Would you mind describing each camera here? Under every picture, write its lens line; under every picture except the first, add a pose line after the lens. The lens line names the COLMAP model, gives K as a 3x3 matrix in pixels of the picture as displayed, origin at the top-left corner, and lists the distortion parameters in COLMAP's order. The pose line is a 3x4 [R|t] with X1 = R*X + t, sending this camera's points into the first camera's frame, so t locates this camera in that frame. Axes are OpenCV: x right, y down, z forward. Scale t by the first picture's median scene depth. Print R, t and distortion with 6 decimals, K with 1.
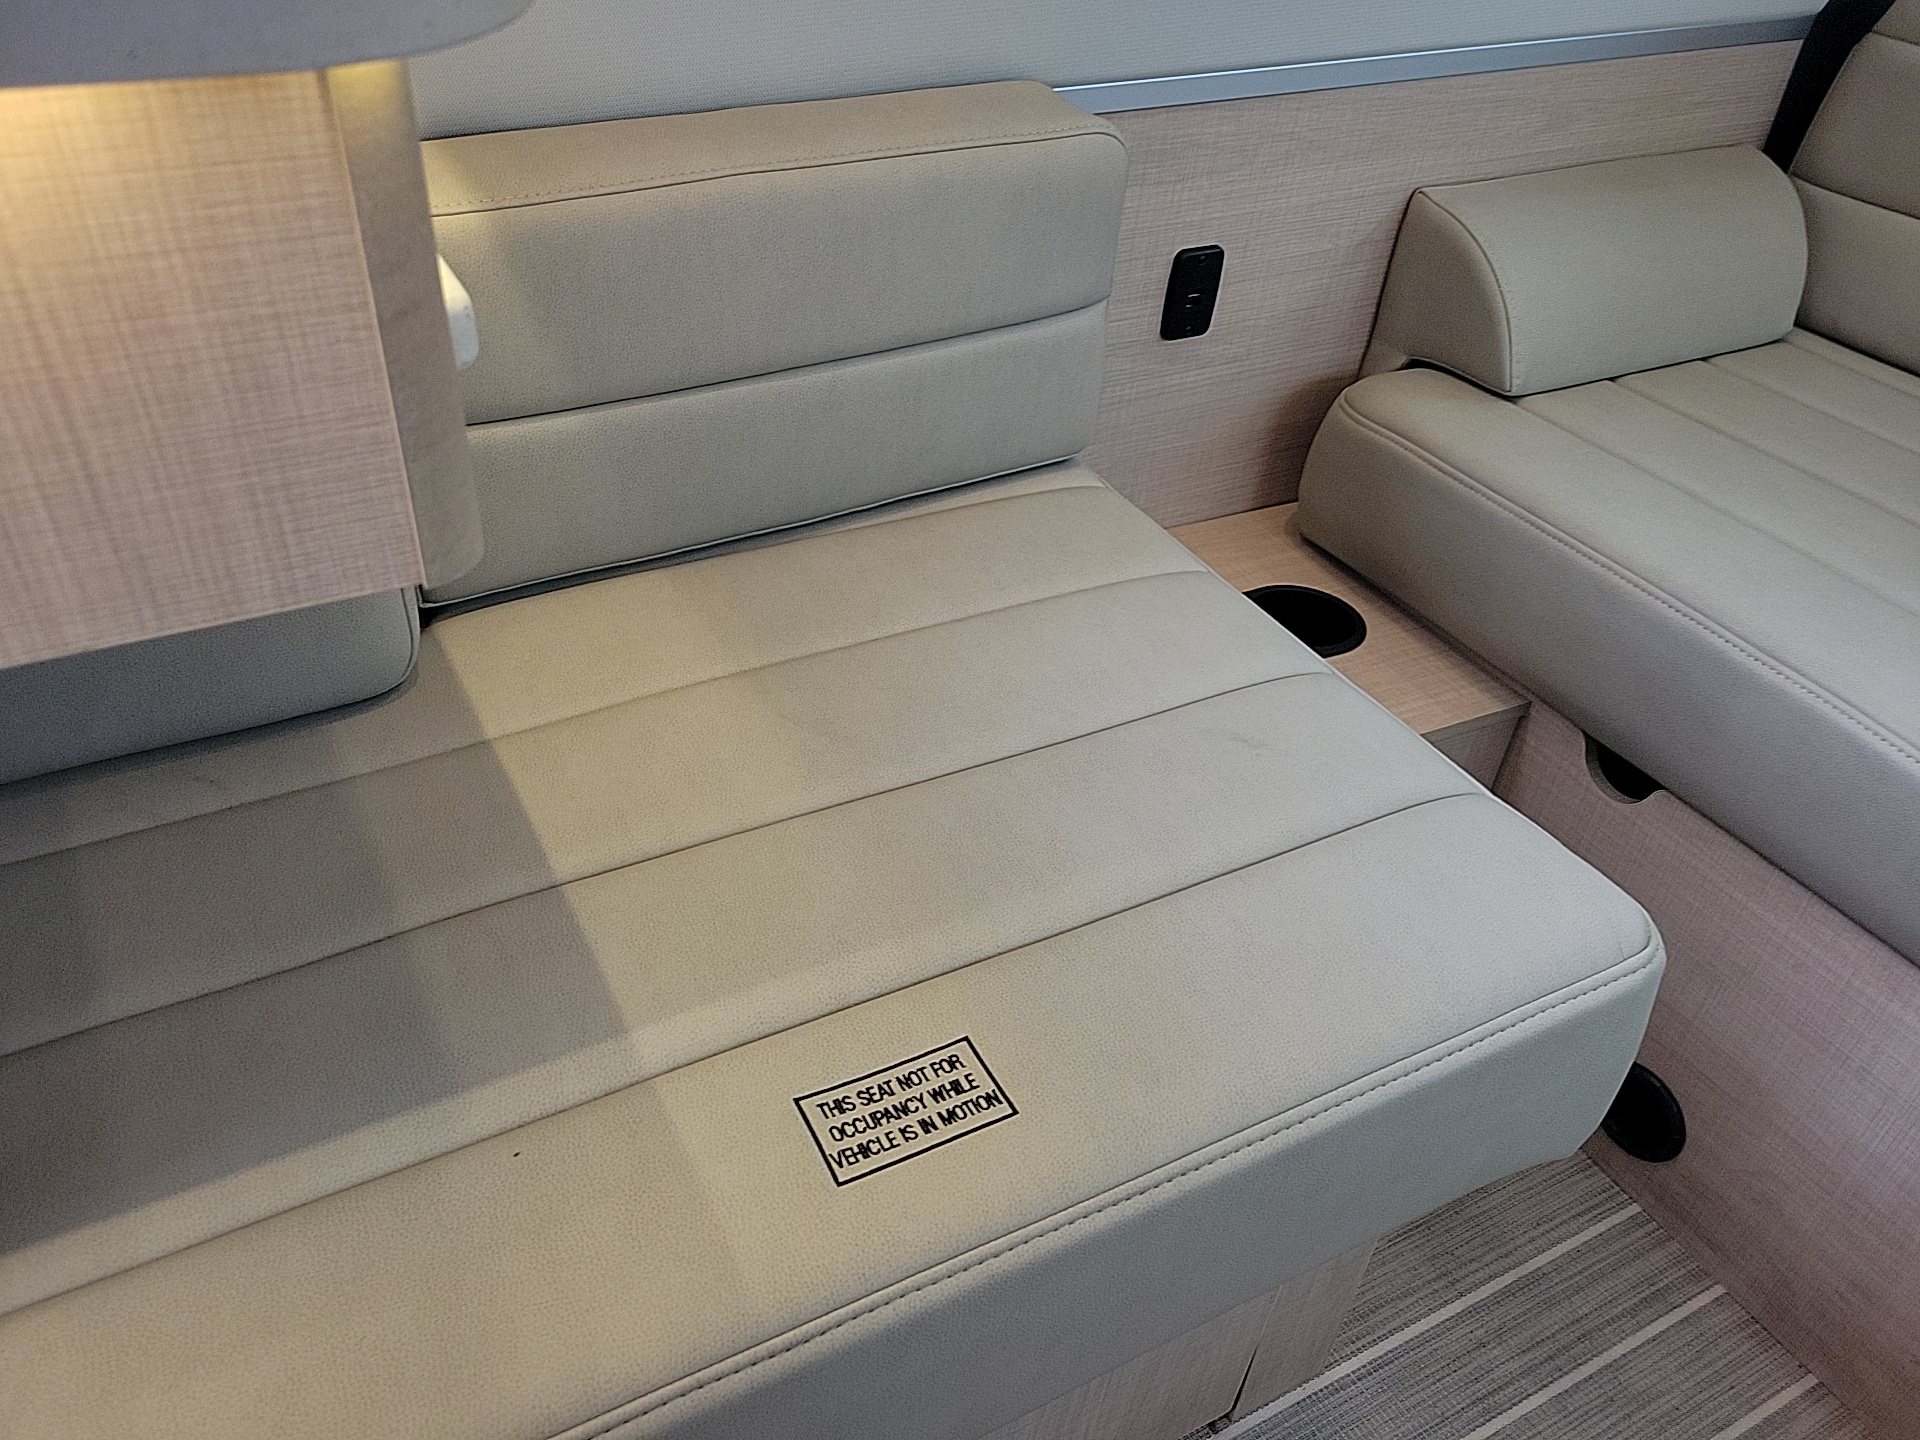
lens RADIAL K [[1479.6, 0, 950.5], [0, 1479.6, 726.0], [0, 0, 1]] dist [0.058718, -0.037429]
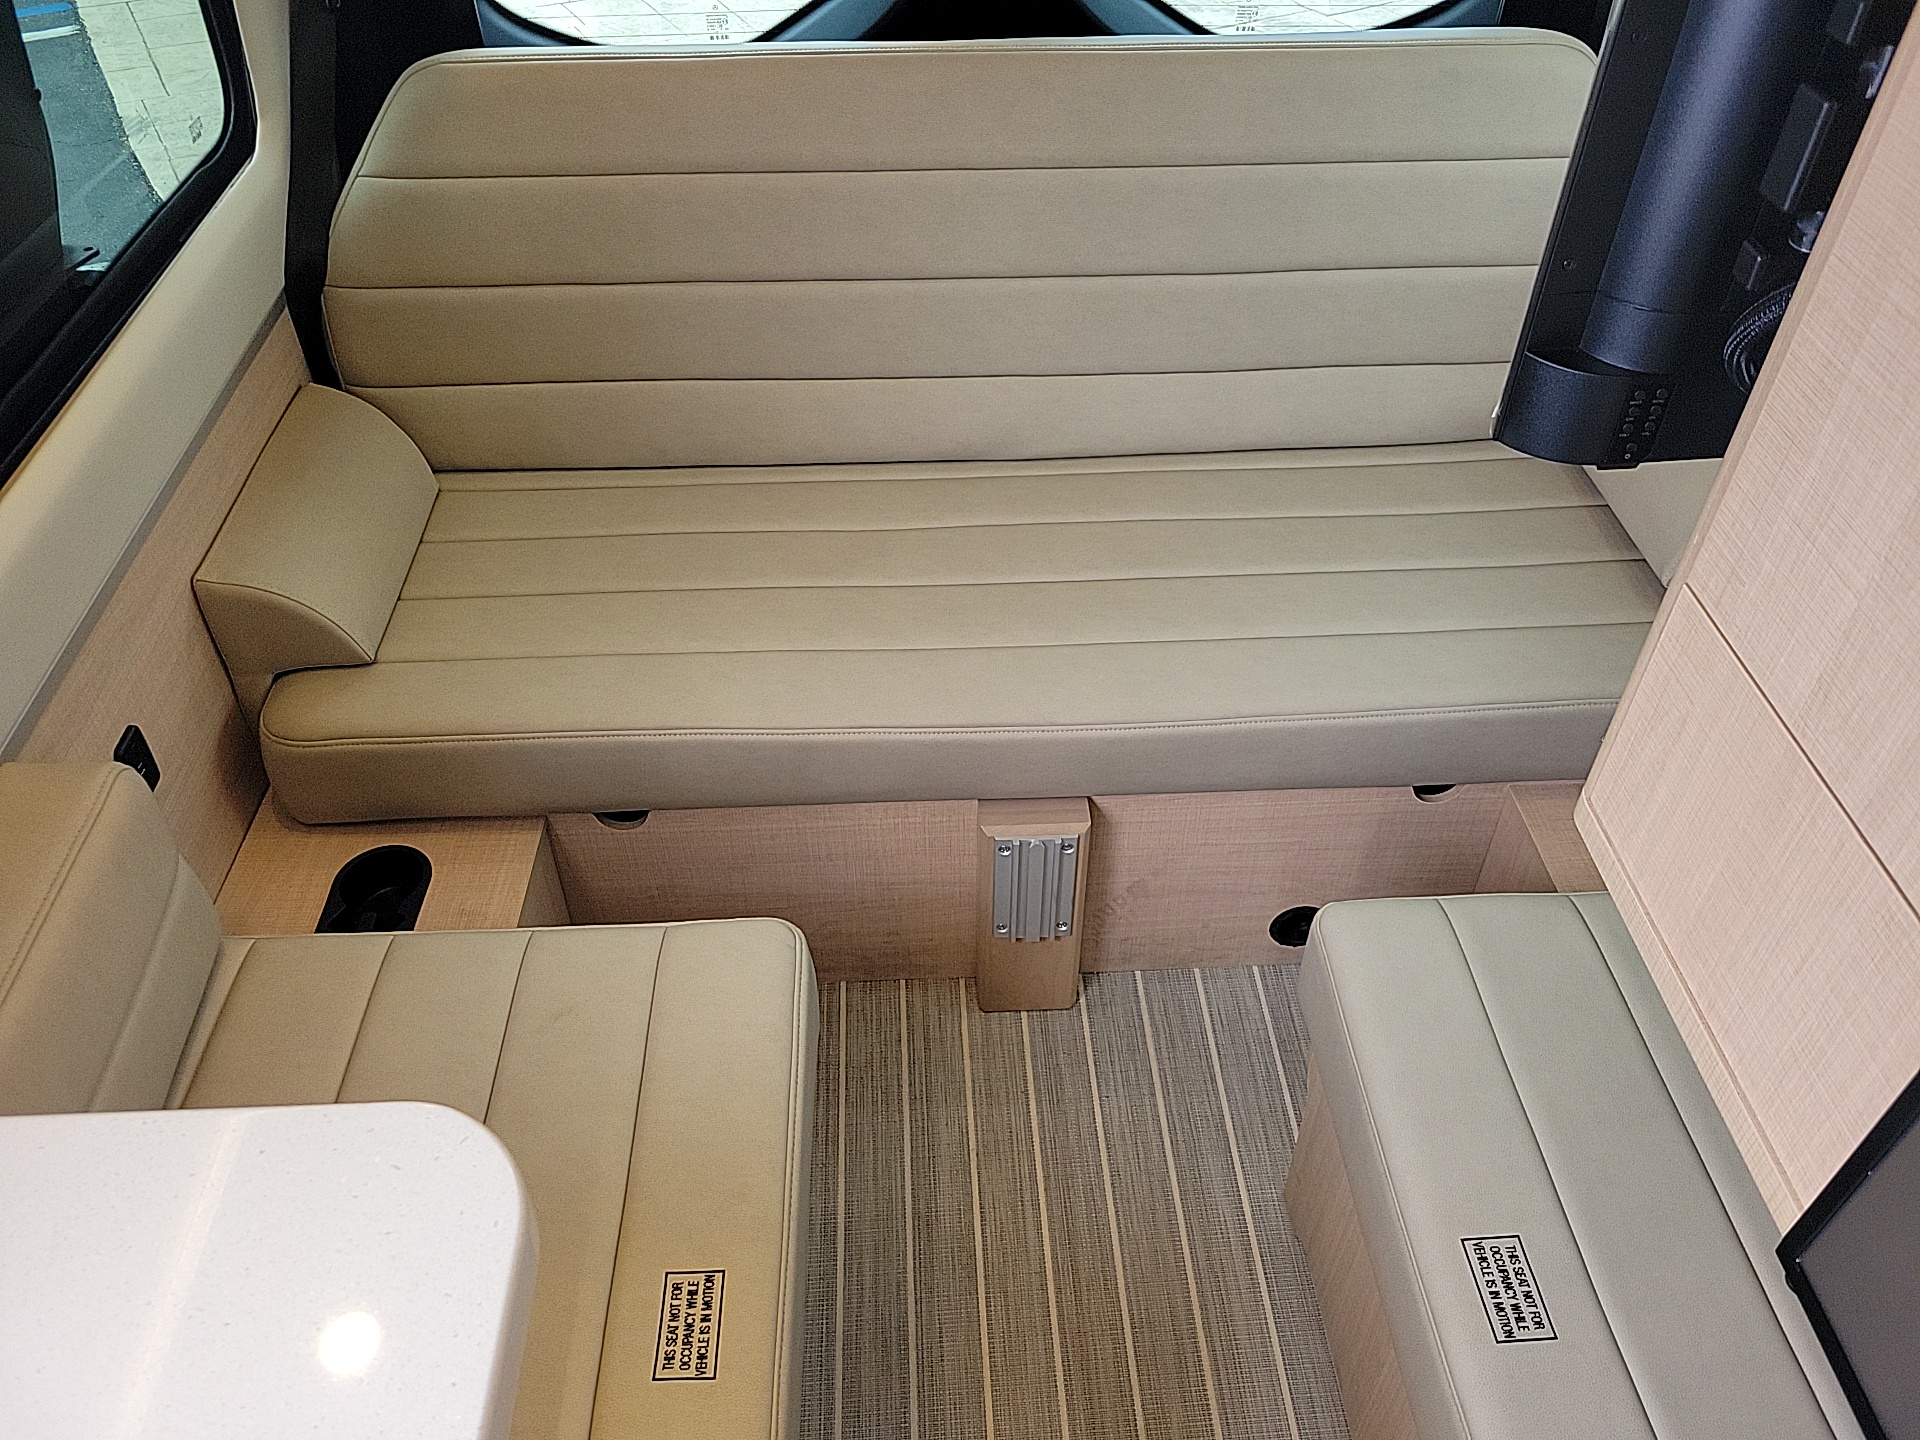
lens RADIAL K [[1479.6, 0, 957.9], [0, 1479.6, 717.4], [0, 0, 1]] dist [0.058718, -0.037429]
pose [[0.431723, -0.656572, 0.618489, -0.367547], [0.548678, 0.735393, 0.397681, -0.577597], [-0.715938, 0.167664, 0.677733, -0.412123]]
